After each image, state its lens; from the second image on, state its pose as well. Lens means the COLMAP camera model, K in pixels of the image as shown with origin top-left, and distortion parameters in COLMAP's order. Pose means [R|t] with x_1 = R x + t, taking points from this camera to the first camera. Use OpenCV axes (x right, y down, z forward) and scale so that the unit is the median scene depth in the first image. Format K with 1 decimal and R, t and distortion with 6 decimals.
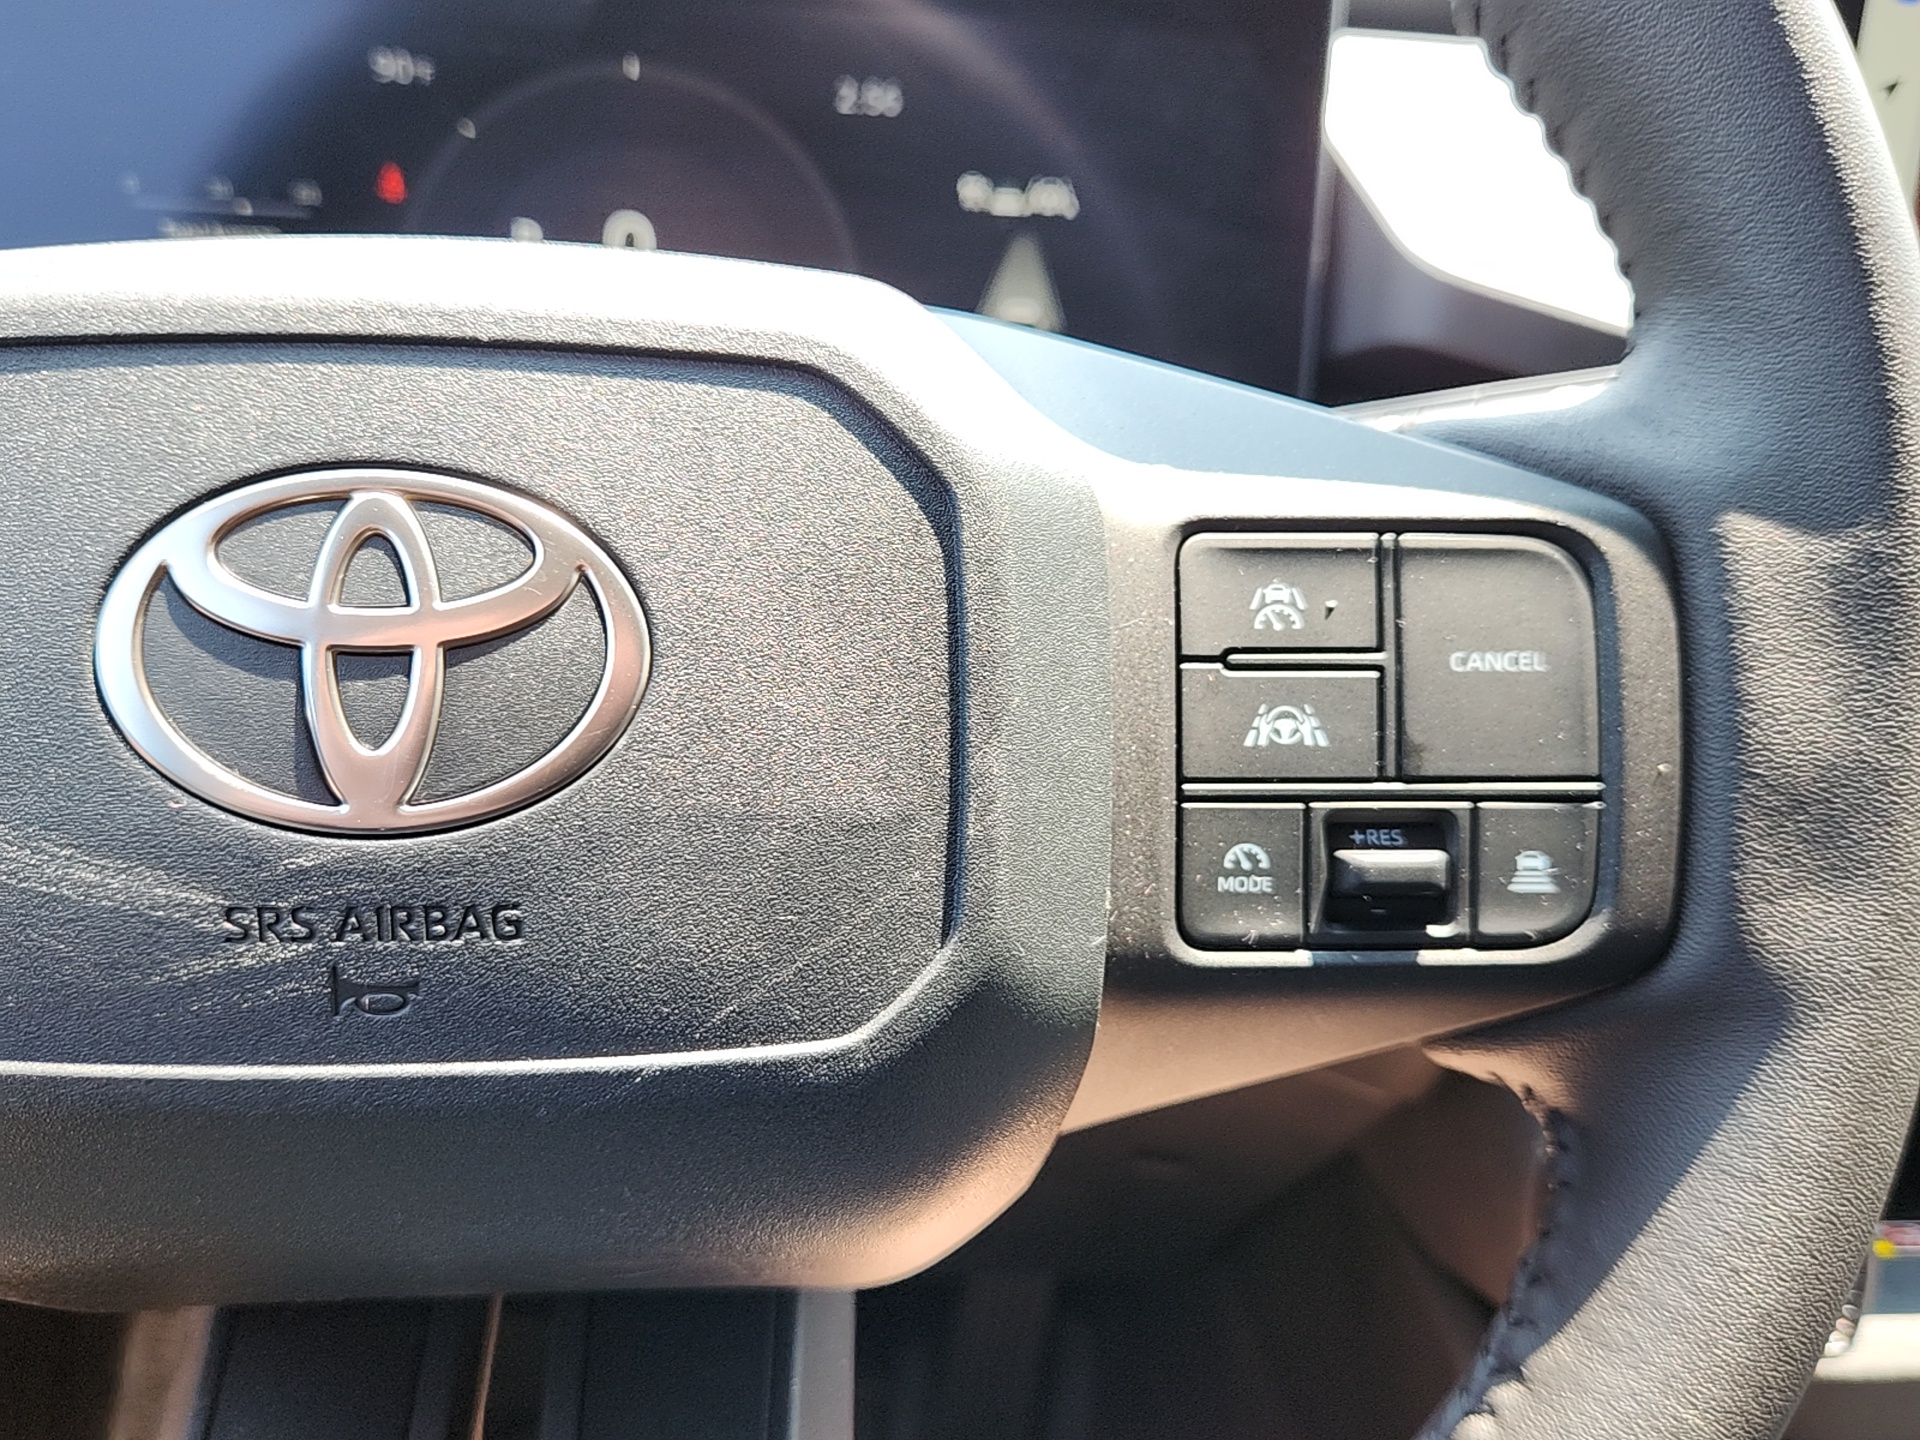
lens RADIAL K [[1685.8, 0, 916.4], [0, 1685.8, 722.6], [0, 0, 1]] dist [0.027303, -0.016969]
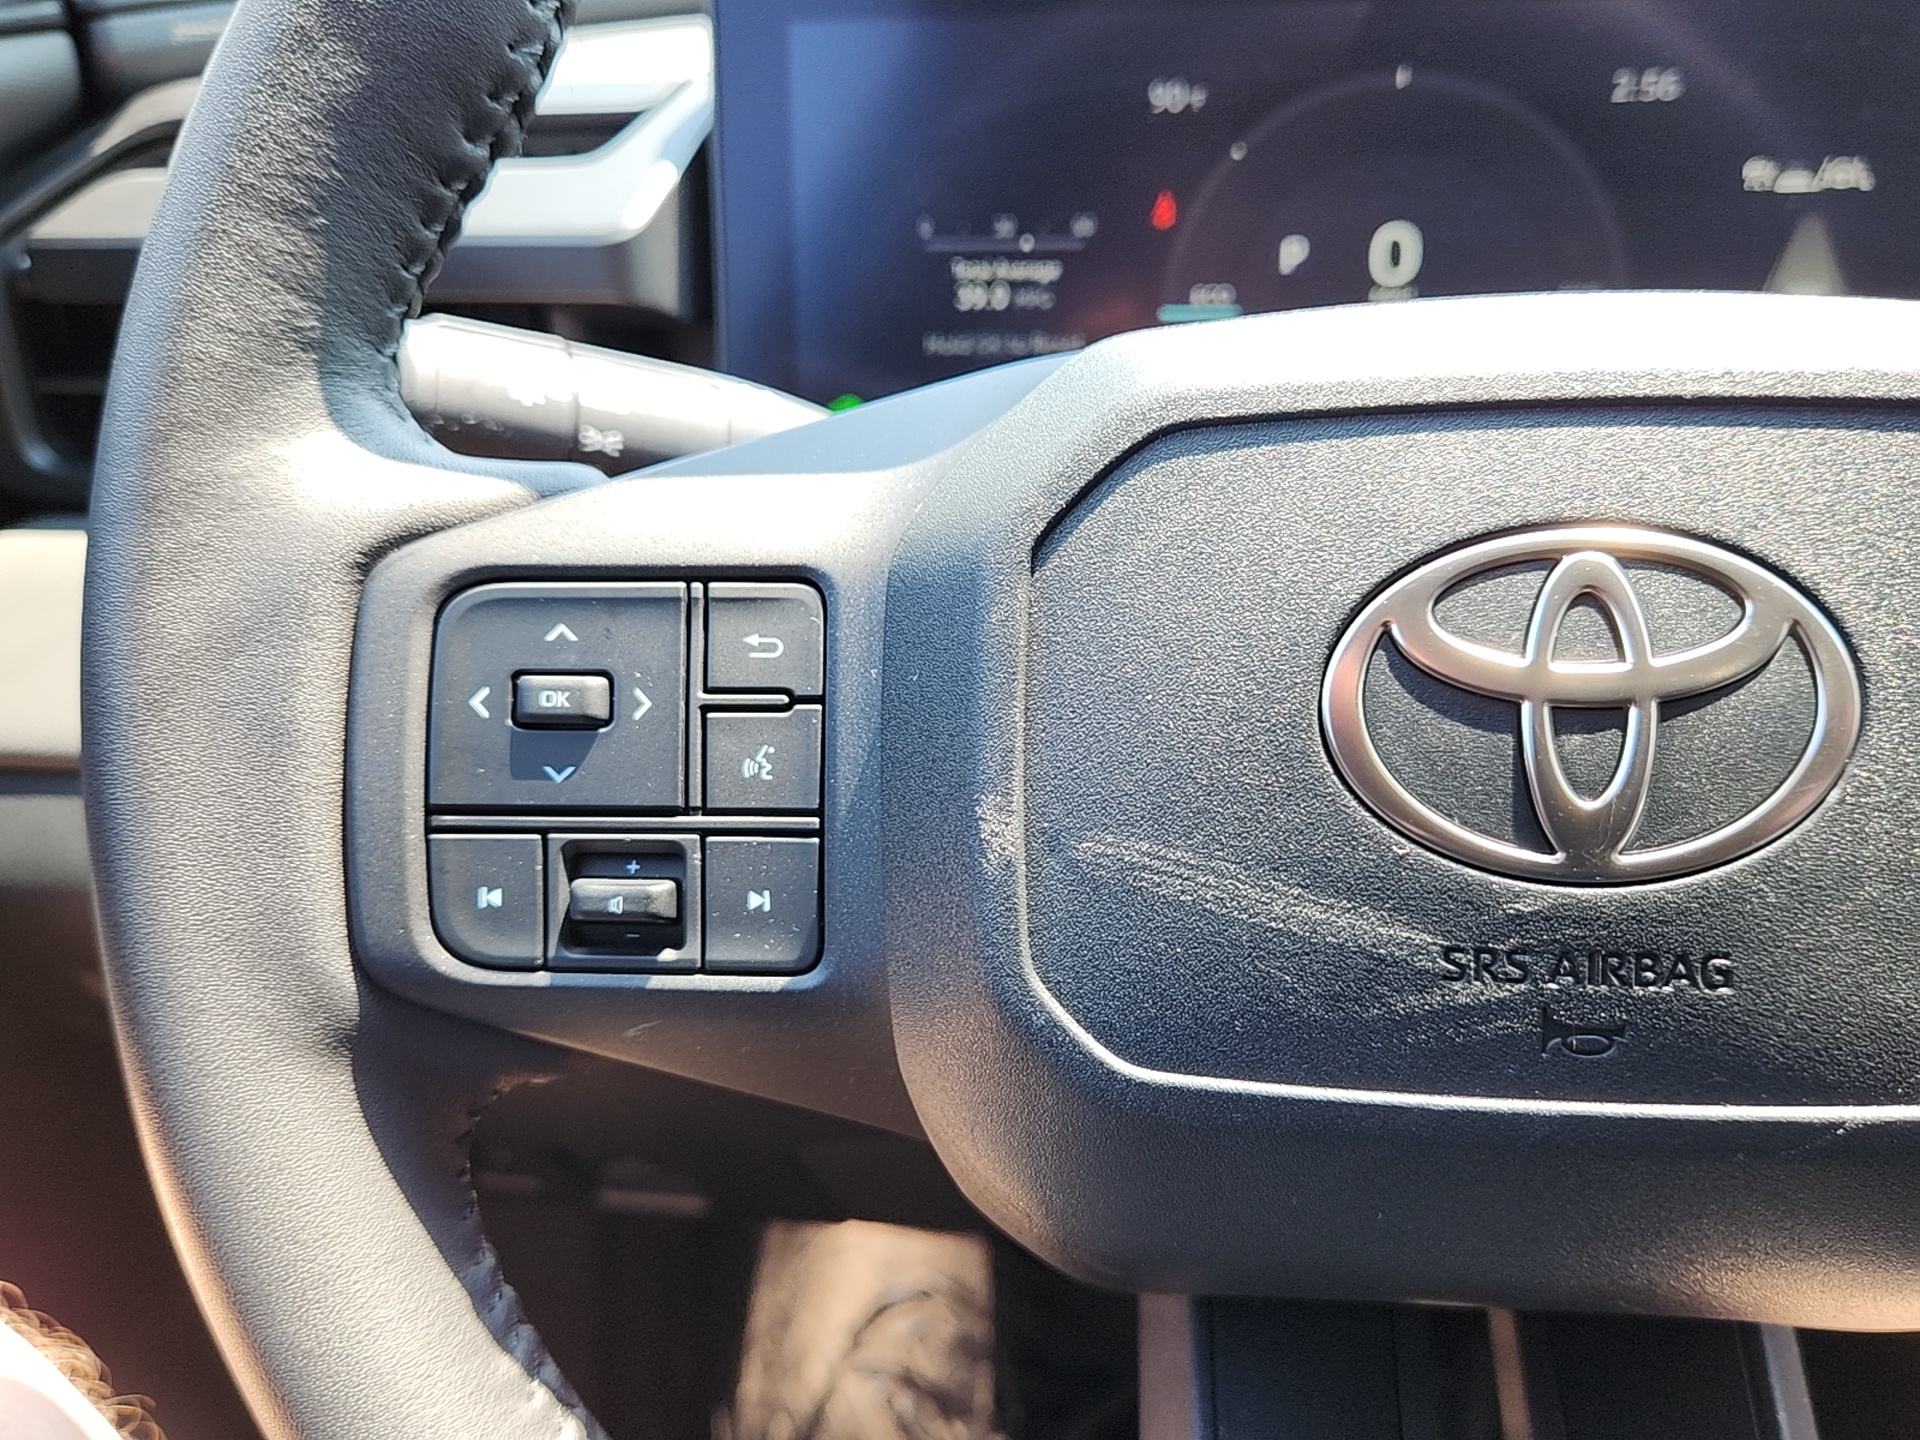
lens RADIAL K [[1691.3, 0, 1013.9], [0, 1691.3, 742.9], [0, 0, 1]] dist [0.002831, 0.002096]
pose [[0.970522, 0.006500, -0.240925, -0.411213], [-0.001403, 0.999772, 0.021321, -0.040917], [0.241009, -0.020355, 0.970309, -0.090334]]
